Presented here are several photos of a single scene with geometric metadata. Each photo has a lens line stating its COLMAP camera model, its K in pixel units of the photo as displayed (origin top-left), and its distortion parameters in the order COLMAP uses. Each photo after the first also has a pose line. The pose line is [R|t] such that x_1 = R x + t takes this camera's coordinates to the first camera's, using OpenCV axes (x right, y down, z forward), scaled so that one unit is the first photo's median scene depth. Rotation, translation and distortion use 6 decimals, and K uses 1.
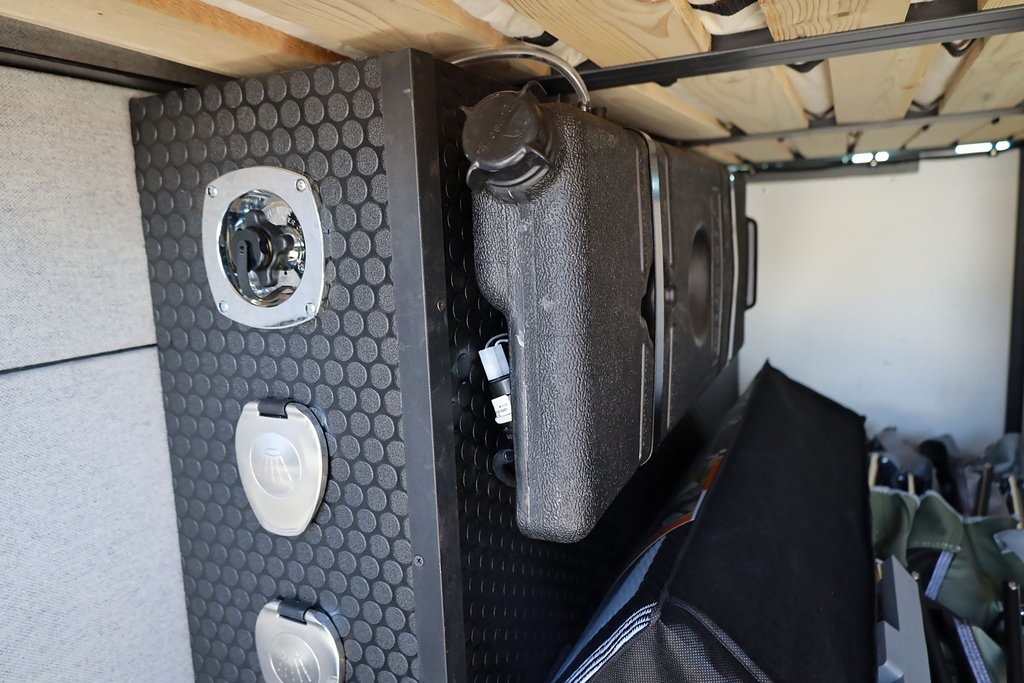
lens RADIAL K [[700.3, 0, 509.1], [0, 700.3, 339.0], [0, 0, 1]] dist [0.001105, -0.000920]
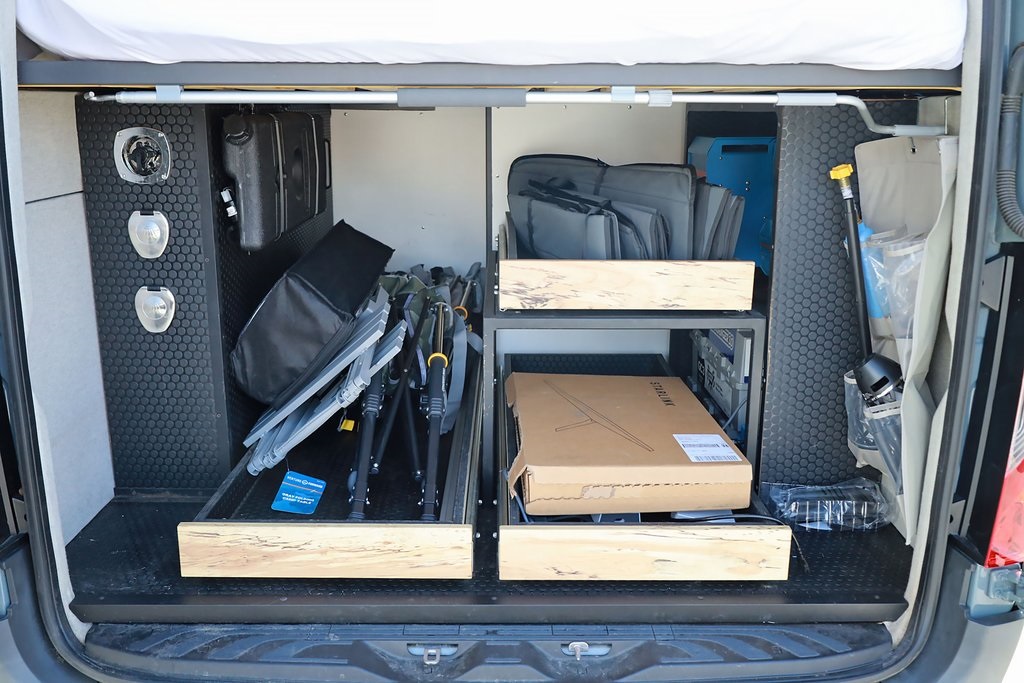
lens RADIAL K [[901.6, 0, 509.1], [0, 901.6, 344.3], [0, 0, 1]] dist [0.007117, -0.008106]
pose [[0.893567, -0.065928, 0.444062, -0.695076], [0.023128, 0.994605, 0.101126, 0.300119], [-0.448333, -0.080092, 0.890271, -3.010783]]
